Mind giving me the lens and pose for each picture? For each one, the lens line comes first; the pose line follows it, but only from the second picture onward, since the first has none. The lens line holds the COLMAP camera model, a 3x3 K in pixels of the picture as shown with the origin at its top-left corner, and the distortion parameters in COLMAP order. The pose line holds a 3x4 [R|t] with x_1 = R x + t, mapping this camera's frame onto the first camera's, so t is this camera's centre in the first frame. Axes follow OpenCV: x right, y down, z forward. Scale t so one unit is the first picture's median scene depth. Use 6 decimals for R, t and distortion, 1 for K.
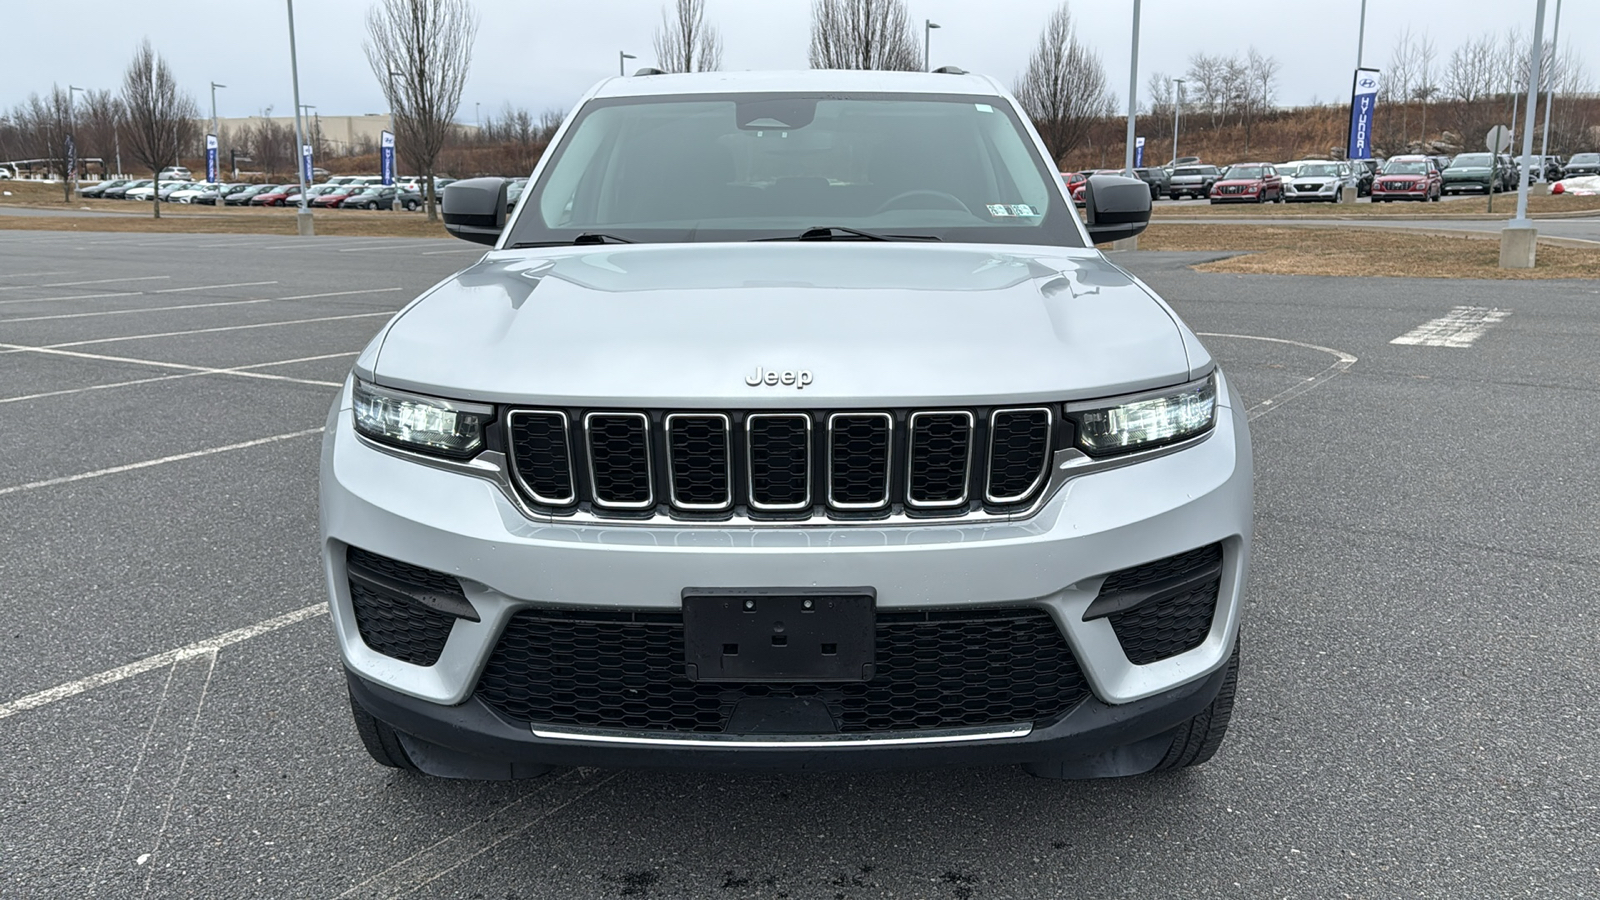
lens RADIAL K [[1285.4, 0, 807.2], [0, 1285.4, 441.5], [0, 0, 1]] dist [0.107129, -0.158676]
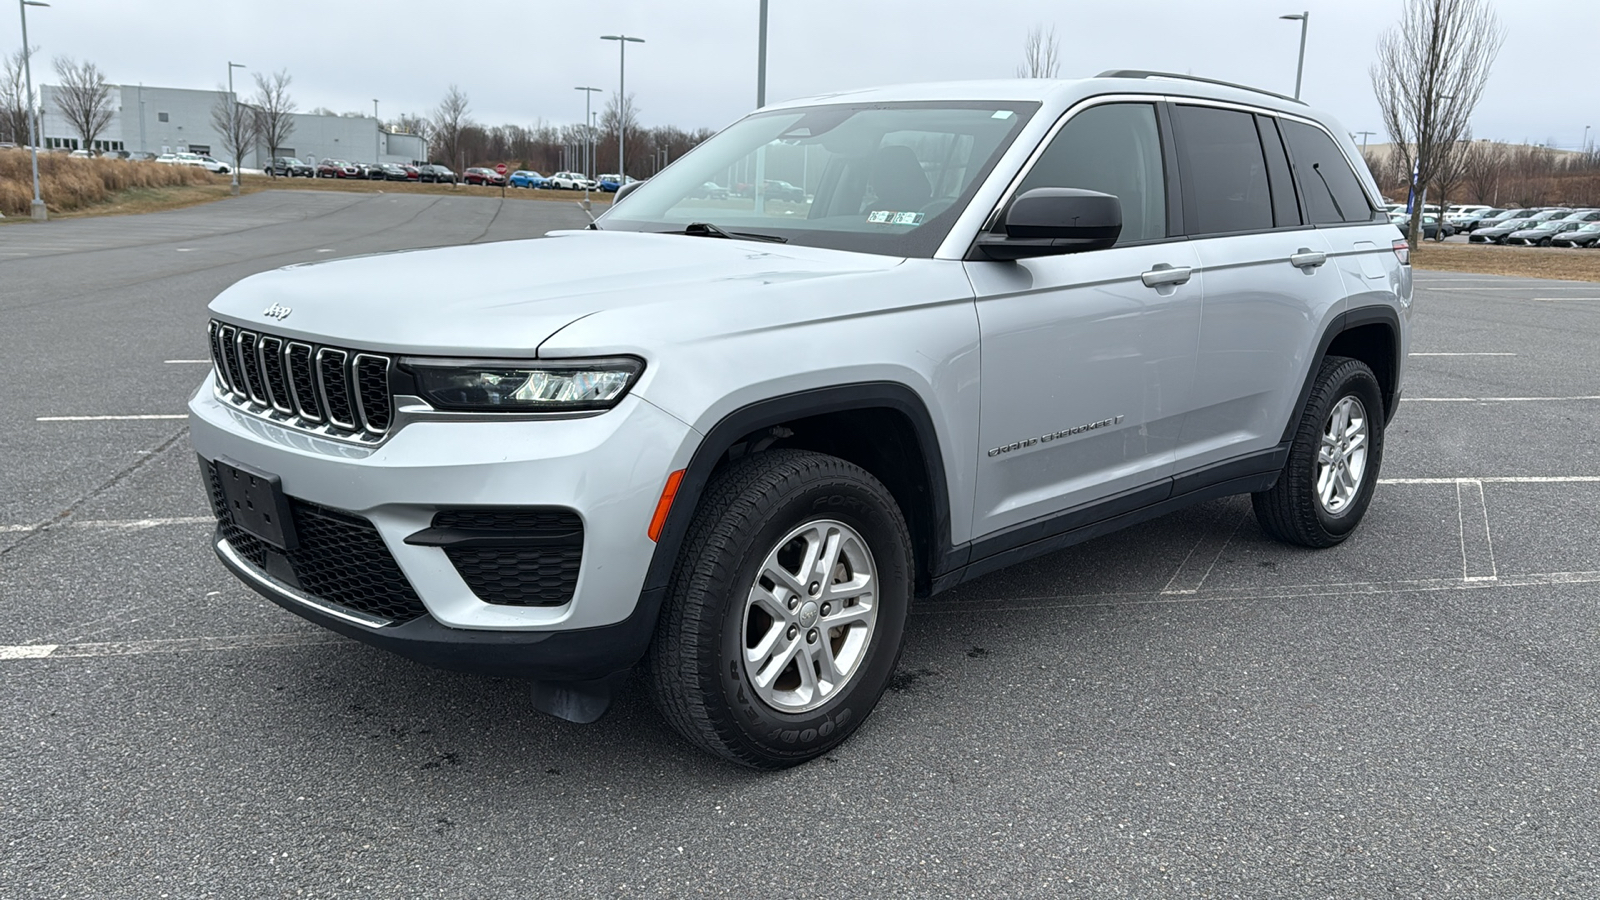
lens RADIAL K [[1285.4, 0, 826.4], [0, 1285.4, 478.5], [0, 0, 1]] dist [0.107129, -0.158676]
pose [[0.720148, 0.170656, -0.672505, 1.051340], [-0.166268, 0.983483, 0.071523, -0.055698], [0.673603, 0.060309, 0.736628, 0.313112]]
